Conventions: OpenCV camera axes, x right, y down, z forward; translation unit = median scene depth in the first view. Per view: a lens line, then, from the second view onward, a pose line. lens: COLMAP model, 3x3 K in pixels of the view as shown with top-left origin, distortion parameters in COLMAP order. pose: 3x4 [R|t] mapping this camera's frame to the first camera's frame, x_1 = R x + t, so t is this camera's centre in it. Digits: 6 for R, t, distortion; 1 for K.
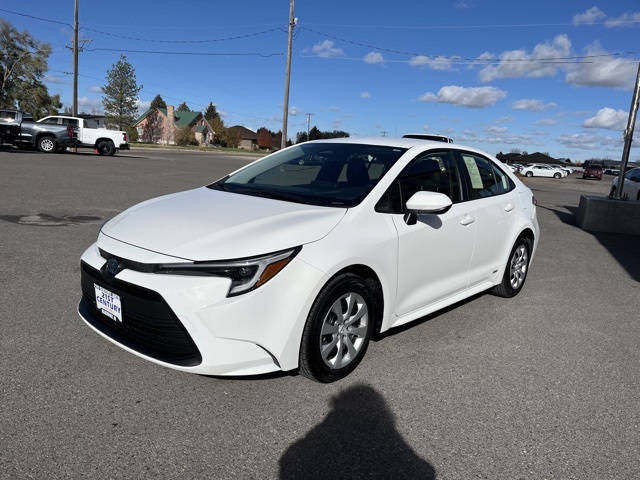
lens RADIAL K [[484.1, 0, 320.3], [0, 484.1, 239.4], [0, 0, 1]] dist [0.069962, -0.096257]
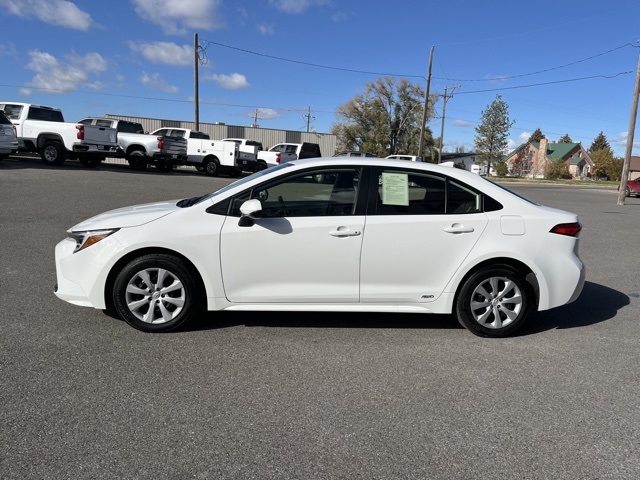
lens RADIAL K [[484.1, 0, 320.6], [0, 484.1, 235.7], [0, 0, 1]] dist [0.069962, -0.096257]
pose [[0.732252, 0.068748, -0.677555, 0.098743], [-0.121220, 0.992162, -0.030336, 0.000456], [0.670159, 0.104346, 0.734846, 0.022422]]
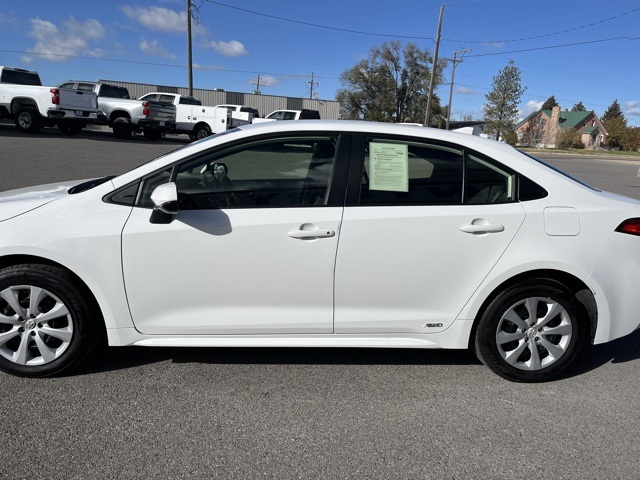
lens RADIAL K [[484.1, 0, 314.8], [0, 484.1, 232.1], [0, 0, 1]] dist [0.069962, -0.096257]
pose [[0.717244, 0.110515, -0.688003, 0.080031], [-0.127132, 0.991525, 0.026735, -0.006133], [0.685127, 0.068292, 0.725216, 0.052599]]
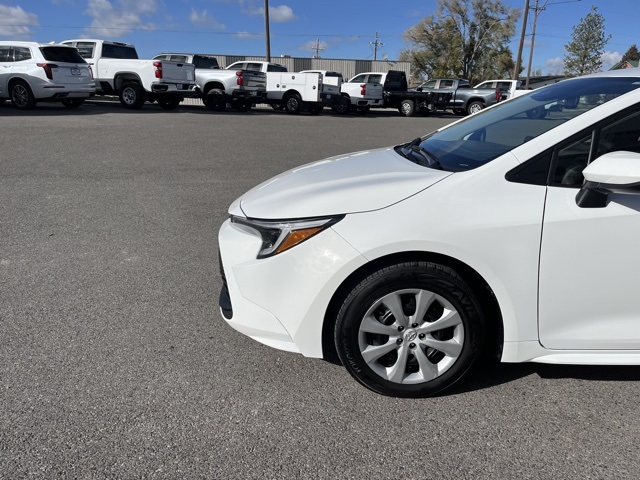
lens RADIAL K [[484.1, 0, 312.0], [0, 484.1, 241.5], [0, 0, 1]] dist [0.069962, -0.096257]
pose [[0.635655, 0.158658, -0.755493, 0.037616], [-0.100980, 0.987332, 0.122384, -0.002509], [0.765340, -0.001504, 0.643625, 0.031153]]
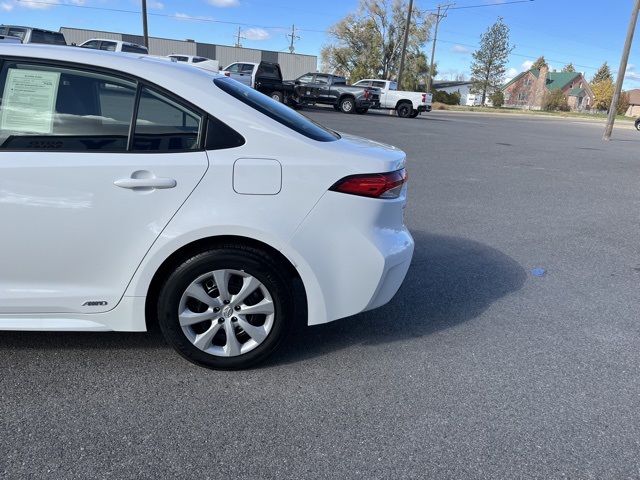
lens RADIAL K [[484.1, 0, 315.1], [0, 484.1, 231.5], [0, 0, 1]] dist [0.069962, -0.096257]
pose [[0.729114, 0.174851, -0.661680, 0.101490], [-0.142489, 0.984410, 0.103123, -0.011110], [0.669395, 0.019094, 0.742661, 0.093771]]
